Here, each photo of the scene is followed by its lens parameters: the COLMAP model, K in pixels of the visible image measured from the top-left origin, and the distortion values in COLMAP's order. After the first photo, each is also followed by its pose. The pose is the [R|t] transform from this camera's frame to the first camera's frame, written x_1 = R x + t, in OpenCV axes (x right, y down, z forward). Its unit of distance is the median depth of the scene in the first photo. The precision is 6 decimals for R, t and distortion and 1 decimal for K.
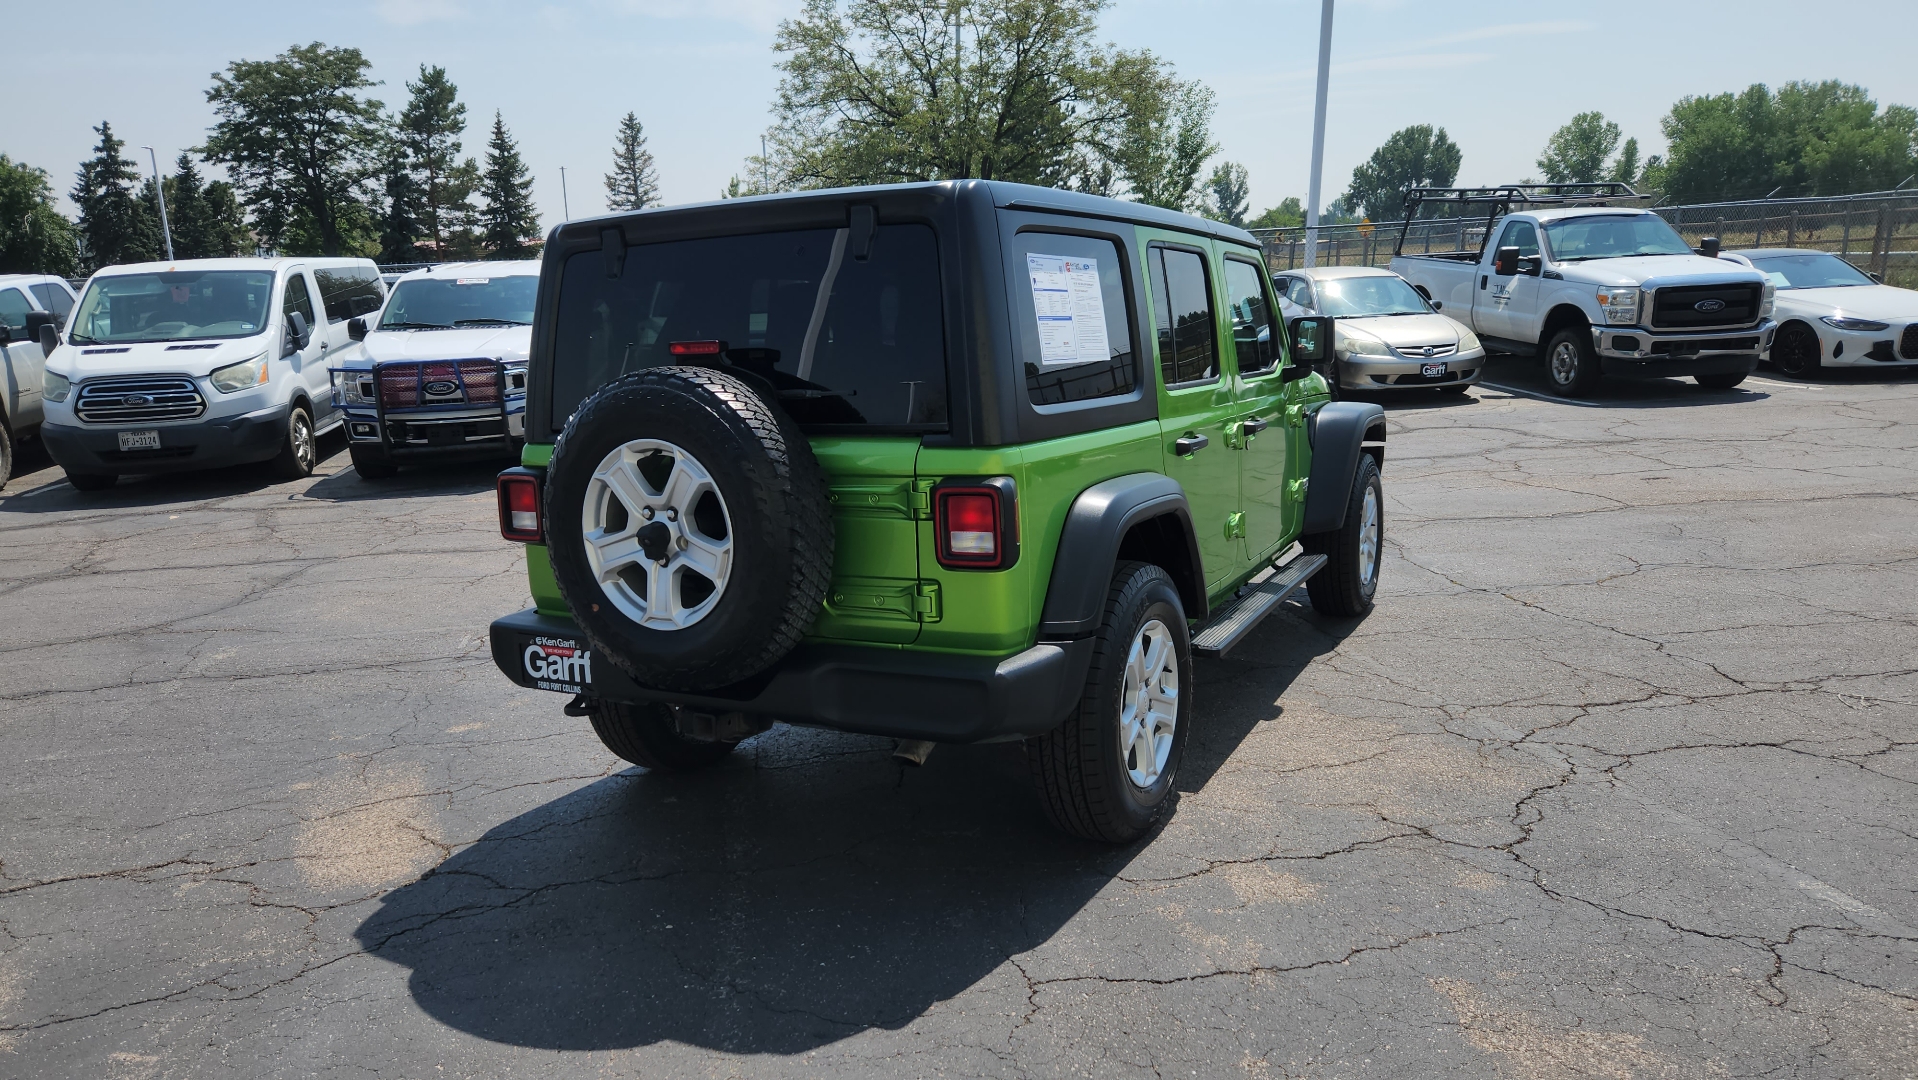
lens RADIAL K [[1284.3, 0, 933.8], [0, 1284.3, 556.5], [0, 0, 1]] dist [0.066179, -0.050918]
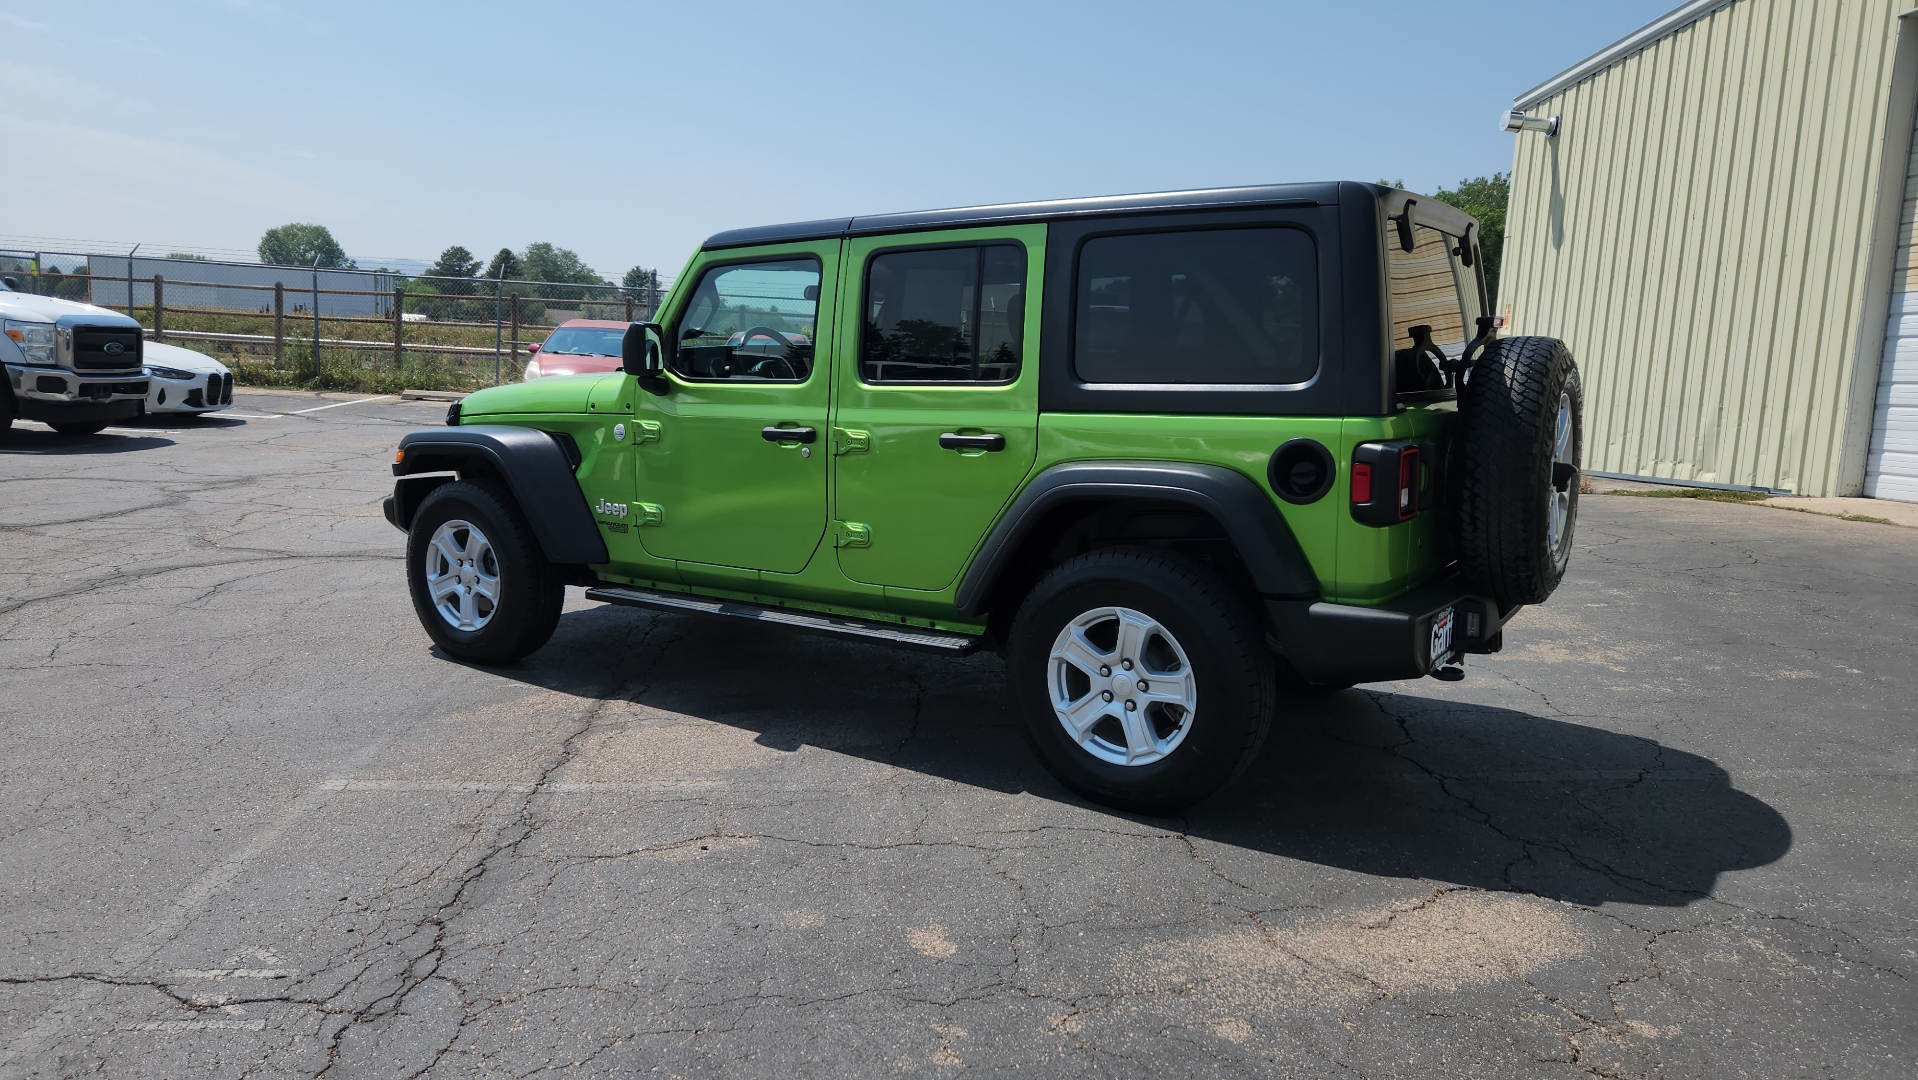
lens RADIAL K [[1282.6, 0, 918.2], [0, 1282.6, 534.7], [0, 0, 1]] dist [0.071007, -0.056514]
pose [[0.078264, -0.097153, 0.992187, -0.139439], [0.165337, 0.982723, 0.083185, -0.015086], [-0.983127, 0.157535, 0.092975, 0.139035]]
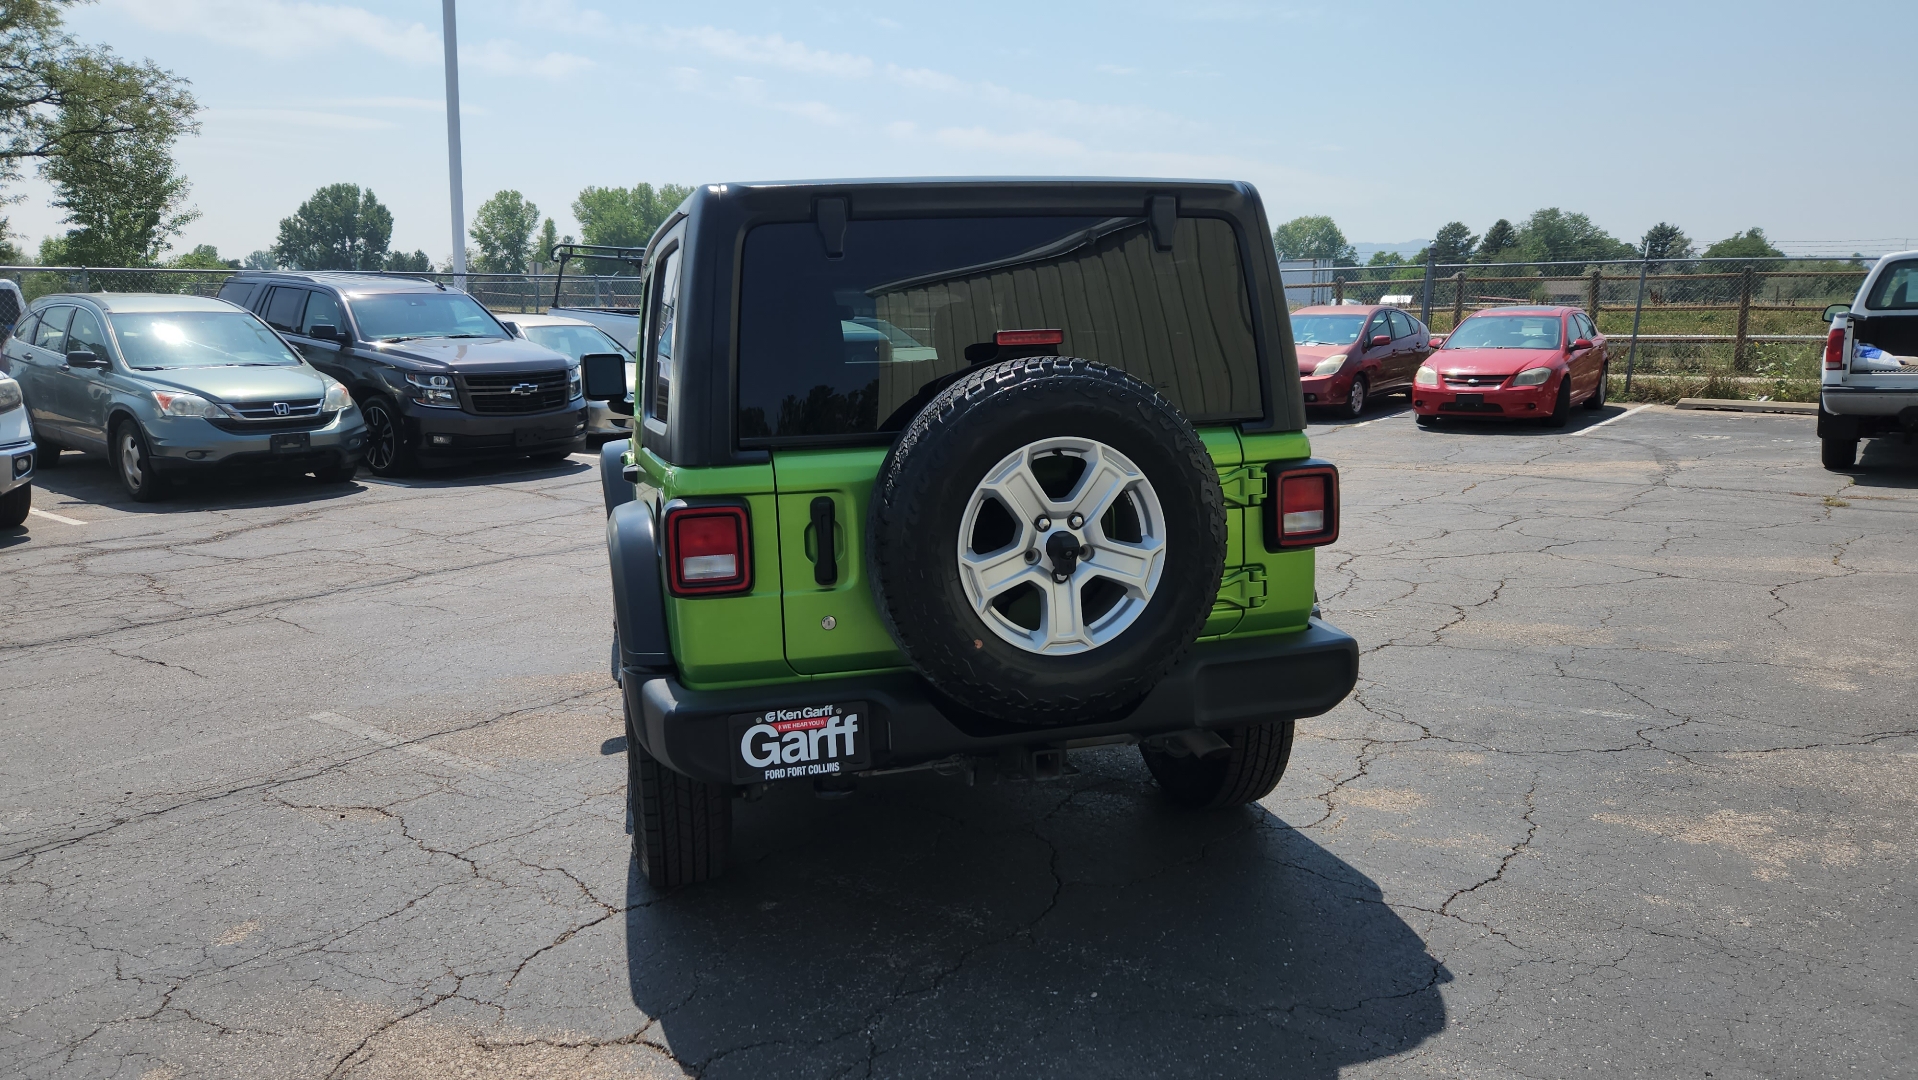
lens RADIAL K [[1284.3, 0, 936.7], [0, 1284.3, 543.4], [0, 0, 1]] dist [0.066179, -0.050918]
pose [[0.719297, -0.087651, 0.689151, -0.082028], [0.125513, 0.992080, -0.004825, -0.002332], [-0.683271, 0.089968, 0.724601, 0.039746]]
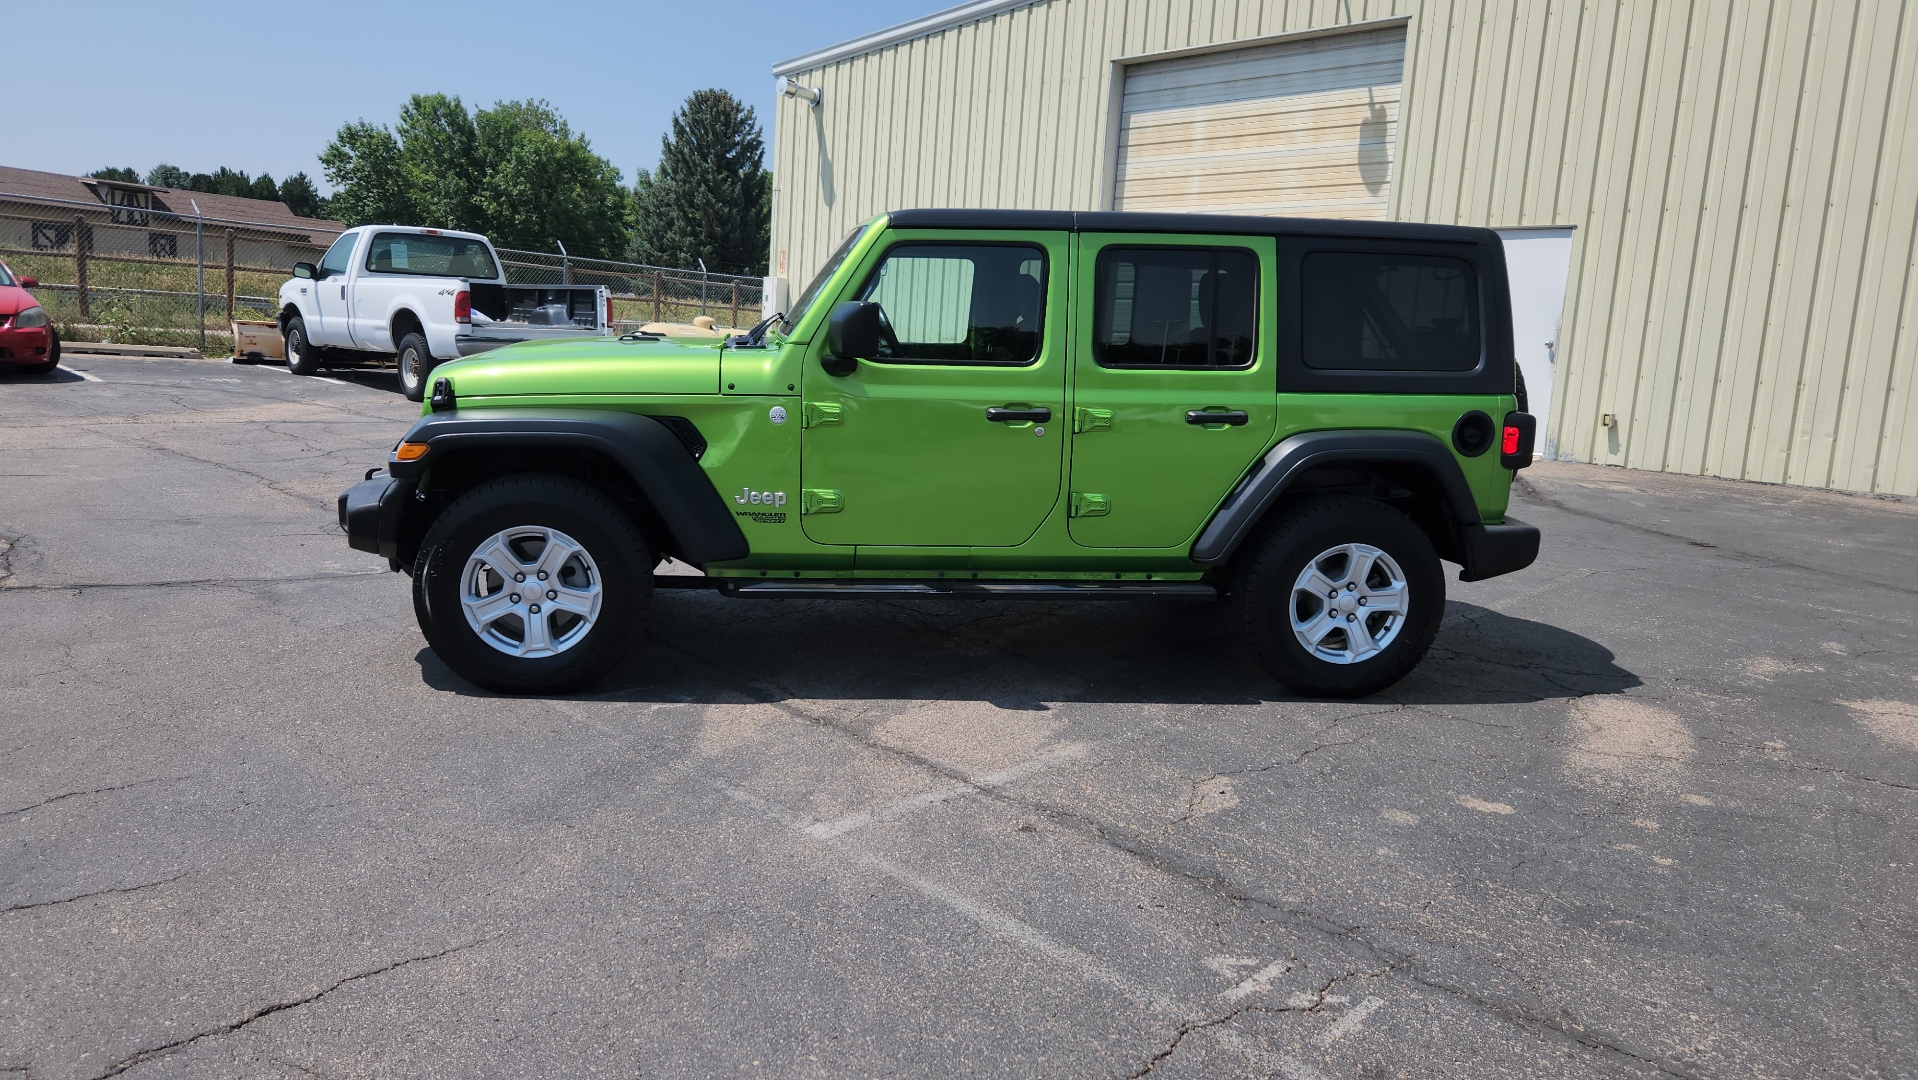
lens RADIAL K [[1282.6, 0, 935.0], [0, 1282.6, 528.1], [0, 0, 1]] dist [0.071007, -0.056514]
pose [[-0.606350, -0.125859, 0.785174, -0.113643], [0.124888, 0.960070, 0.250339, -0.040554], [-0.785330, 0.249852, -0.566420, 0.251489]]
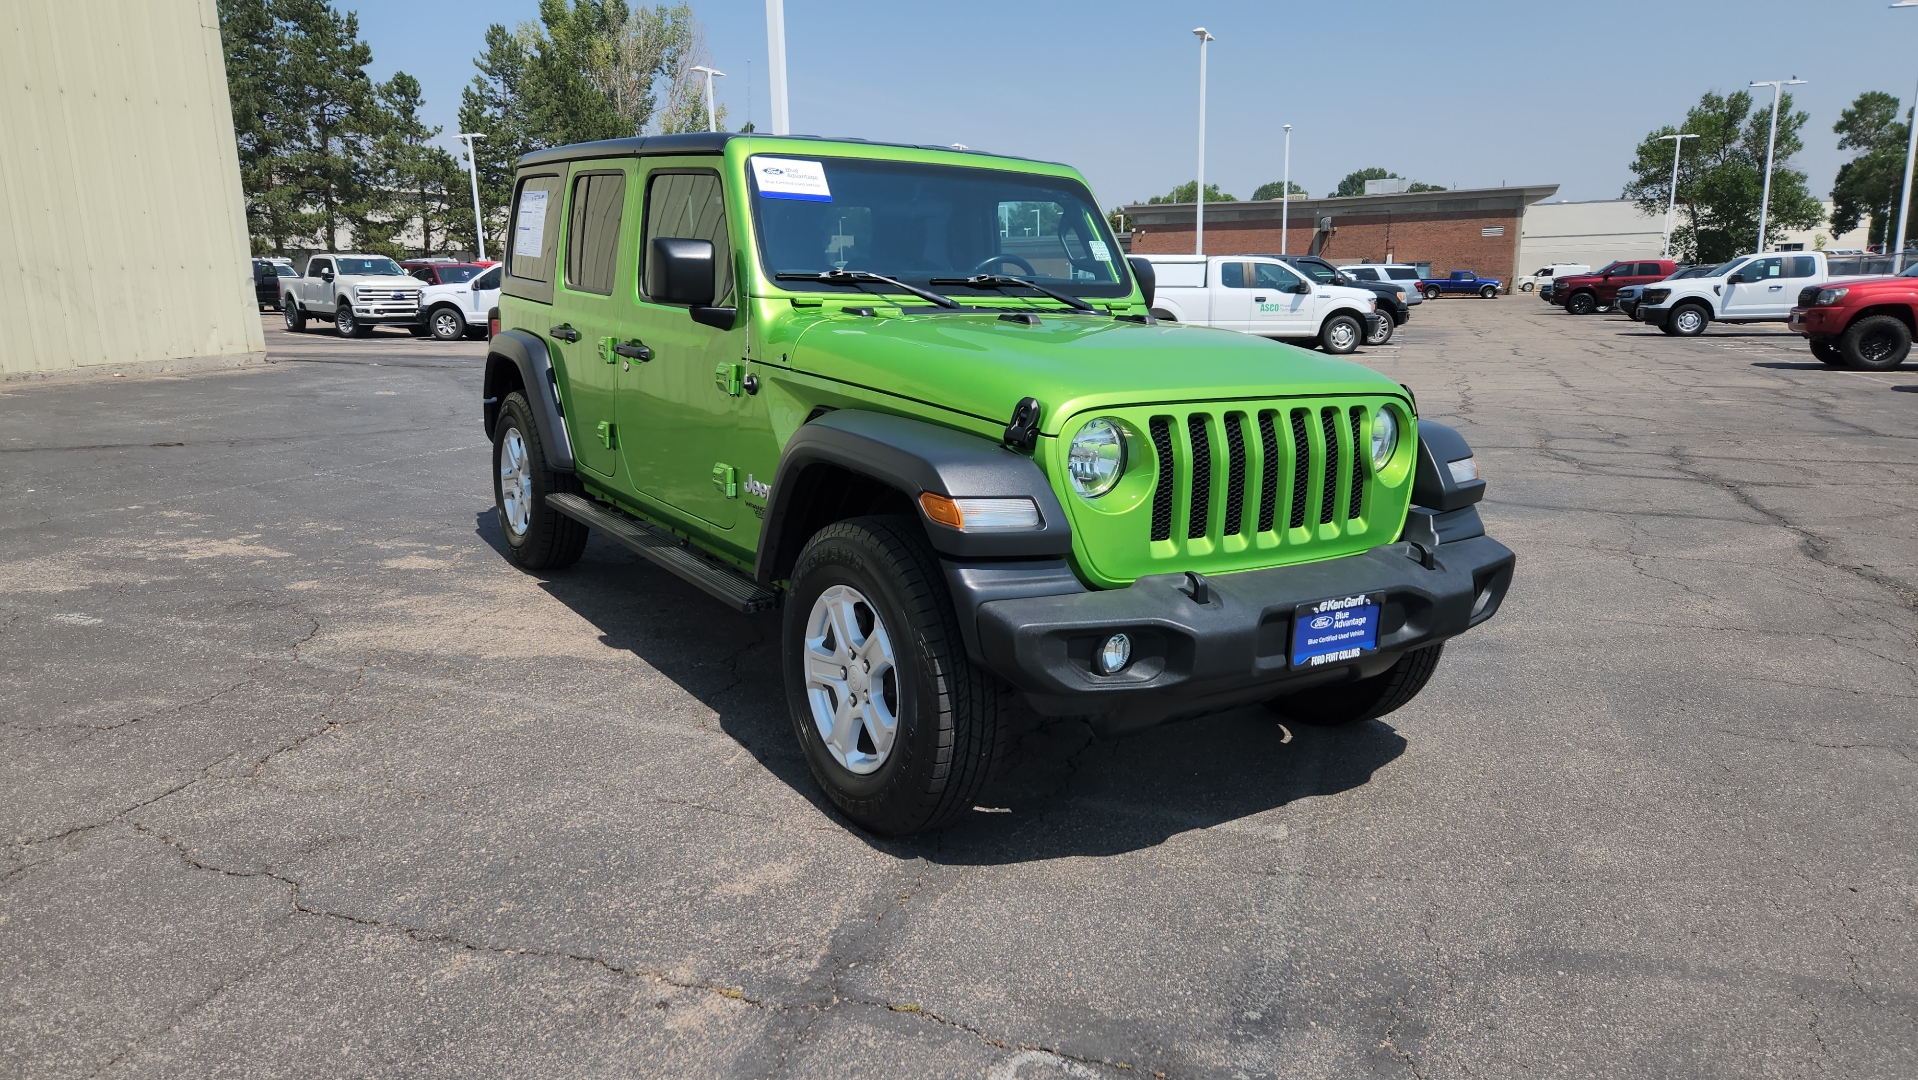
lens RADIAL K [[1282.6, 0, 923.6], [0, 1282.6, 547.2], [0, 0, 1]] dist [0.071007, -0.056514]
pose [[-0.476398, 0.216130, -0.852251, 0.137933], [-0.169937, 0.928404, 0.330435, -0.044283], [0.862651, 0.302247, -0.405562, 0.224474]]
